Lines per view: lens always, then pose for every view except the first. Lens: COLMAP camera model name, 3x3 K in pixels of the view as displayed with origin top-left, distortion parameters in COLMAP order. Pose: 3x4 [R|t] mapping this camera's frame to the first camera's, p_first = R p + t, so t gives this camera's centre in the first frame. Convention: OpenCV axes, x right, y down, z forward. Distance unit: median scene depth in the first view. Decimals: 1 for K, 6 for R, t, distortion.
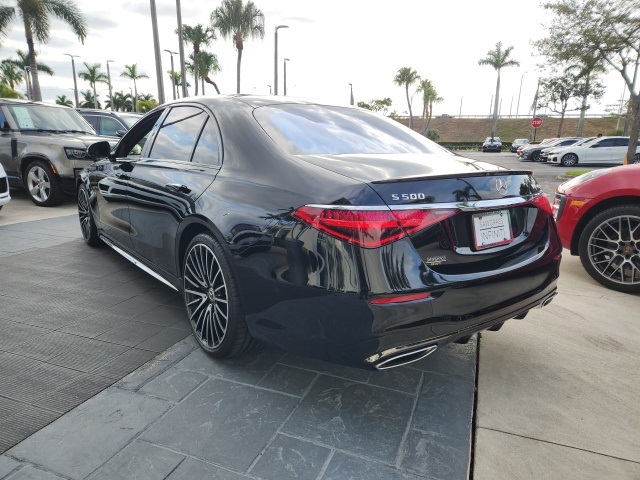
lens RADIAL K [[427.2, 0, 320.0], [0, 427.2, 240.0], [0, 0, 1]] dist [0.059043, -0.046960]
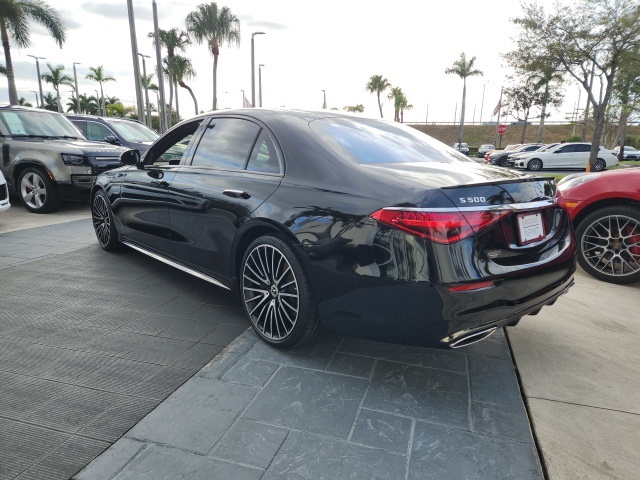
lens RADIAL K [[423.8, 0, 325.1], [0, 423.8, 240.6], [0, 0, 1]] dist [0.074181, -0.063954]
pose [[0.996803, -0.015285, 0.078424, -0.038013], [0.015917, 0.999846, -0.007432, 0.001654], [-0.078298, 0.008657, 0.996892, -0.016967]]
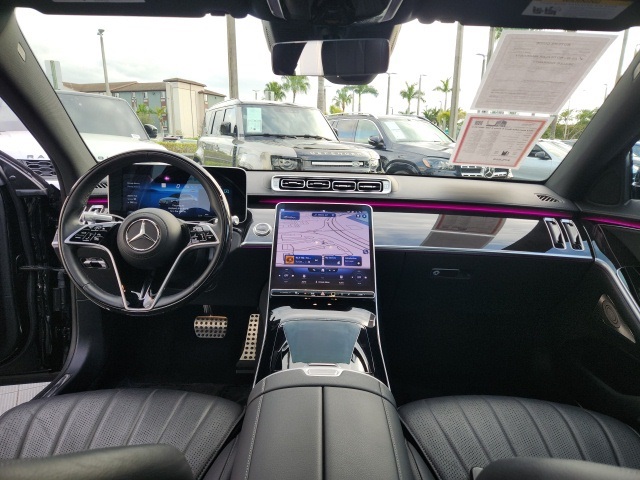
lens RADIAL K [[423.8, 0, 325.1], [0, 423.8, 240.6], [0, 0, 1]] dist [0.074181, -0.063954]
pose [[0.789273, 0.128271, -0.600495, -0.039331], [-0.144216, 0.989307, 0.021770, -0.056567], [0.596867, 0.069419, 0.799332, 0.275585]]
